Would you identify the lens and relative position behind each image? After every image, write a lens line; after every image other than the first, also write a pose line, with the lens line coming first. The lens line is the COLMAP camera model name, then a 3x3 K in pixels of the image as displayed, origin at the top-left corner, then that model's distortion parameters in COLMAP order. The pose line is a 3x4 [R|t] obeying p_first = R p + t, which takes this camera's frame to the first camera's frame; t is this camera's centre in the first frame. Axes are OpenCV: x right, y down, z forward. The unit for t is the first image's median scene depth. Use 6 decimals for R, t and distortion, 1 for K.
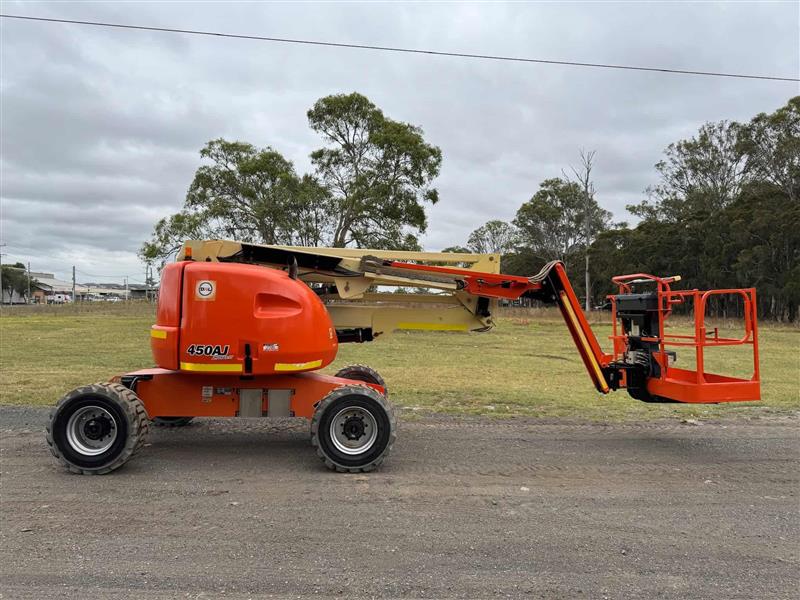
lens RADIAL K [[571.0, 0, 400.0], [0, 571.0, 300.0], [0, 0, 1]] dist [0.021942, -0.001038]
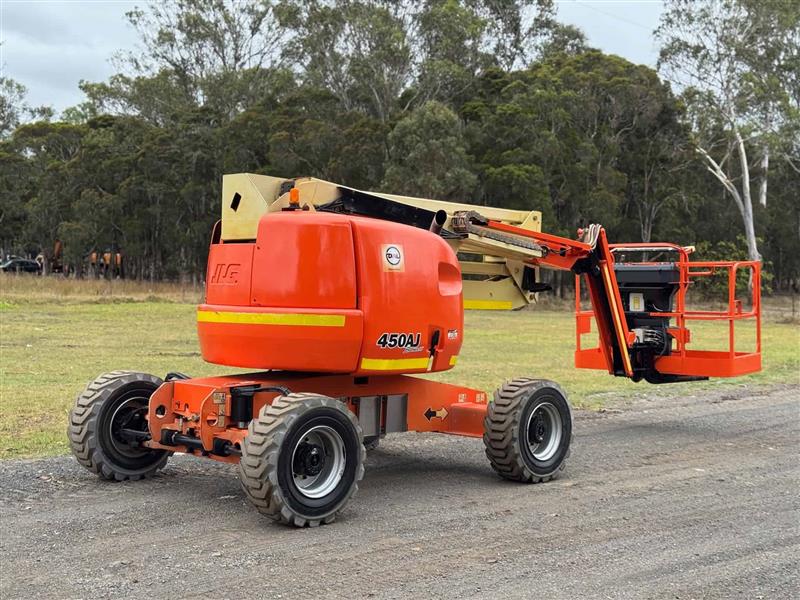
lens RADIAL K [[1118.1, 0, 400.0], [0, 1118.1, 300.0], [0, 0, 1]] dist [0.157238, -0.071135]
pose [[0.737493, -0.012471, 0.675240, -1.129642], [-0.016120, 0.999220, 0.036061, -0.012646], [-0.675163, -0.037480, 0.736716, -0.036781]]
